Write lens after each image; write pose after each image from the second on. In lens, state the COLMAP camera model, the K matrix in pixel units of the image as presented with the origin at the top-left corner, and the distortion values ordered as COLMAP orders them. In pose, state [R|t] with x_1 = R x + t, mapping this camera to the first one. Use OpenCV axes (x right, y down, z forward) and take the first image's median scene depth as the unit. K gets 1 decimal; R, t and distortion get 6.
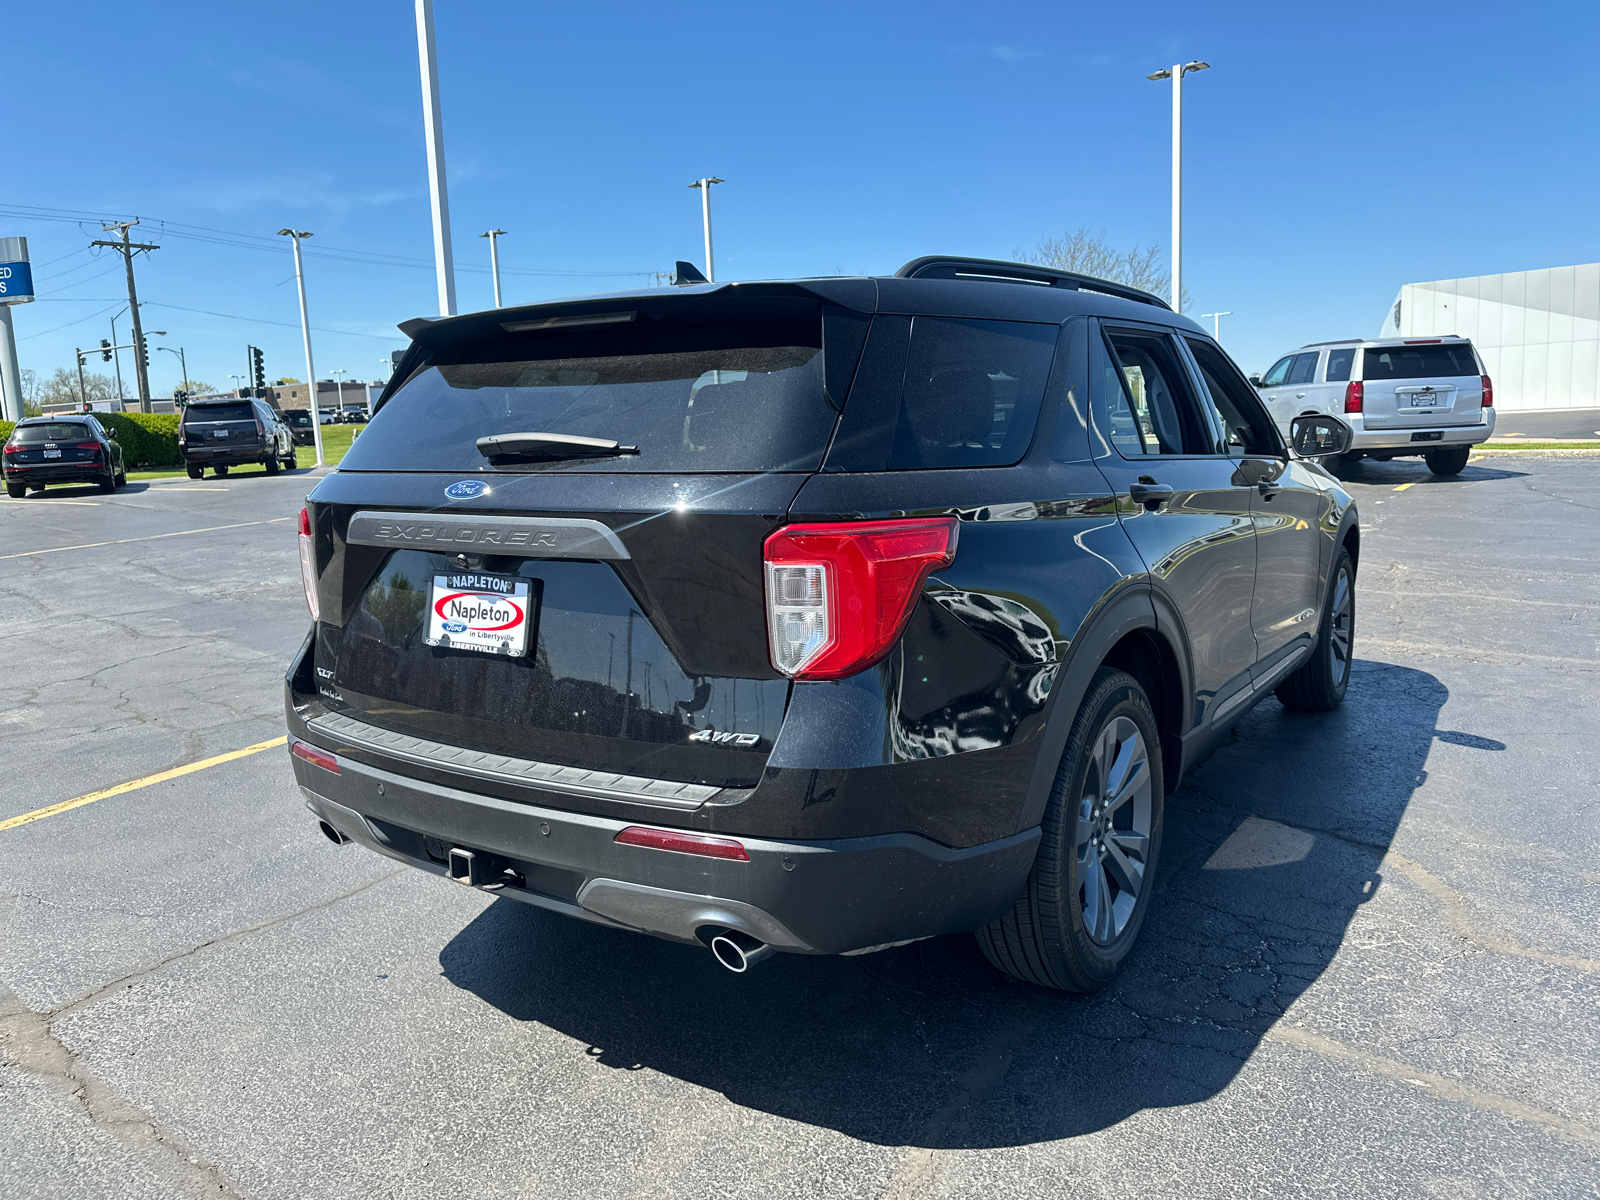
lens RADIAL K [[1144.2, 0, 800.0], [0, 1144.2, 600.0], [0, 0, 1]] dist [-0.003887, -0.006071]
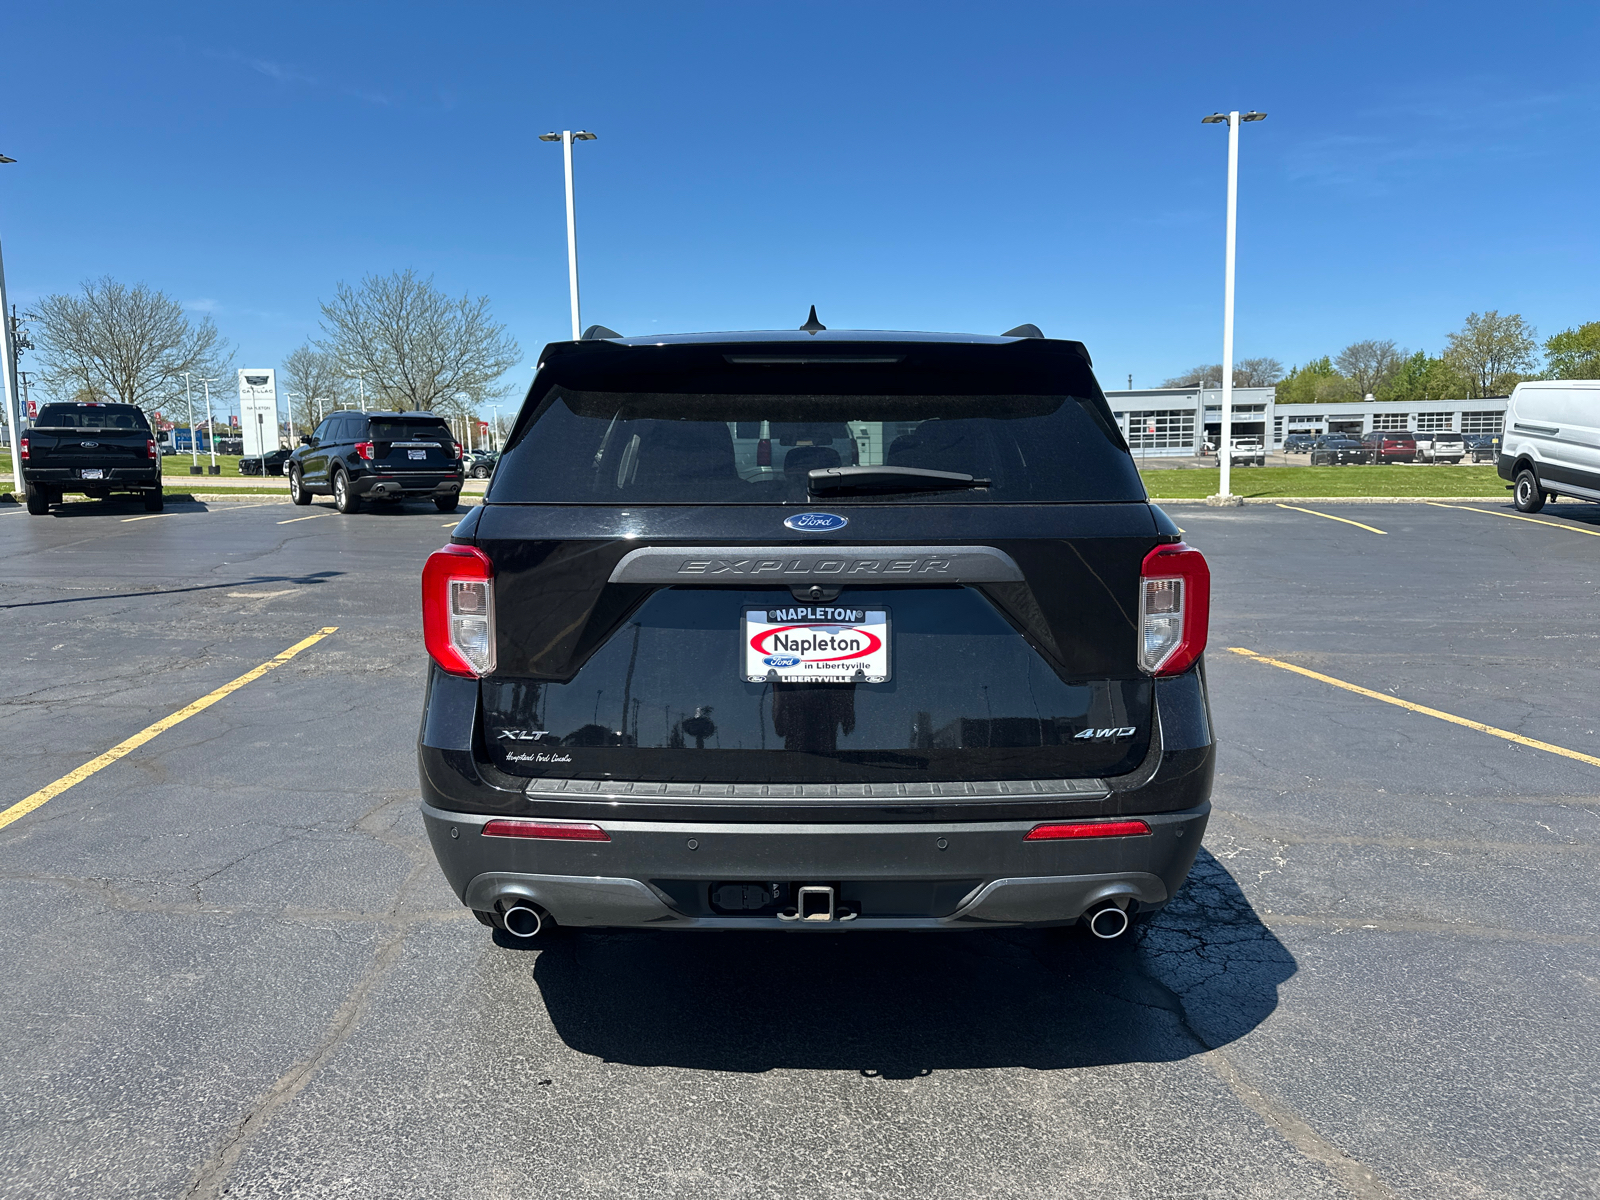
lens RADIAL K [[1167.0, 0, 787.7], [0, 1167.0, 601.3], [0, 0, 1]] dist [0.040154, -0.002340]
pose [[0.846351, -0.041875, 0.530976, -0.830437], [0.064715, 0.997604, -0.024477, -0.002965], [-0.528679, 0.055078, 0.847033, 0.143339]]
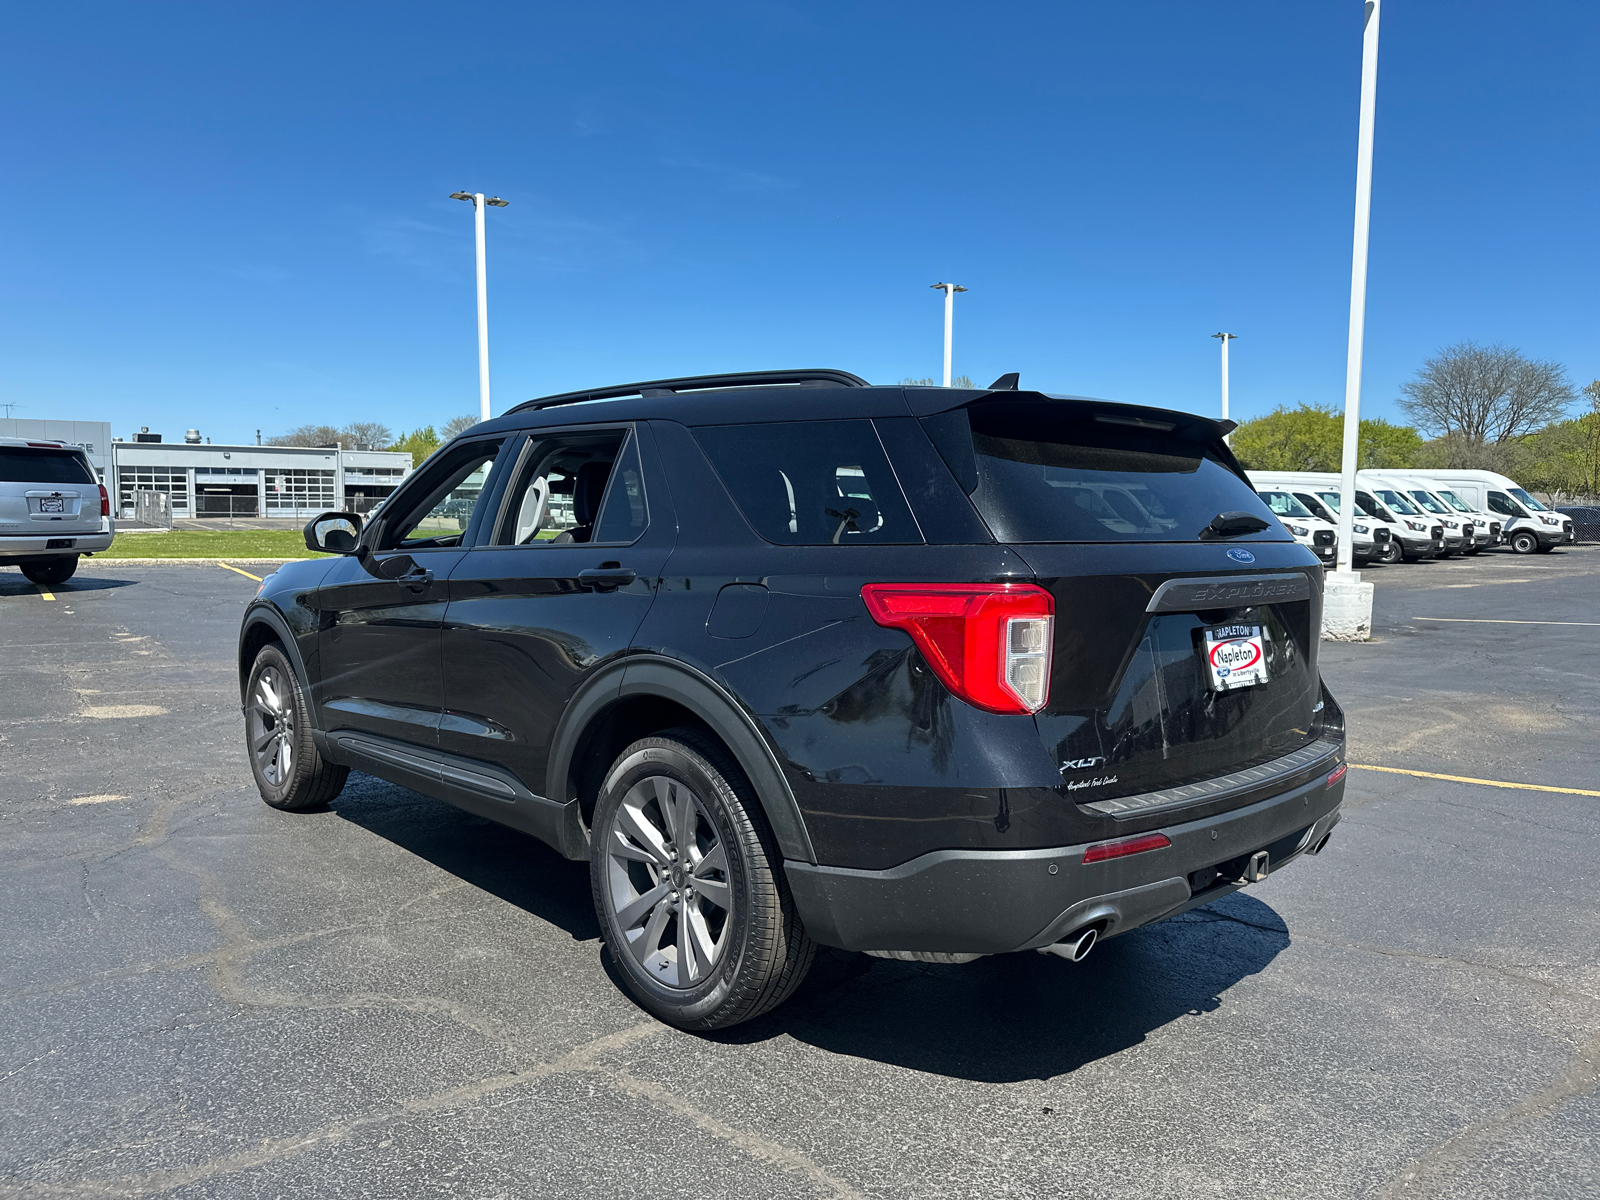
lens RADIAL K [[1167.4, 0, 794.0], [0, 1167.4, 631.8], [0, 0, 1]] dist [0.039354, -0.001257]
pose [[0.225746, -0.058358, 0.972437, -1.587009], [0.132404, 0.990780, 0.028722, -0.111750], [-0.965147, 0.122270, 0.231391, 1.145224]]
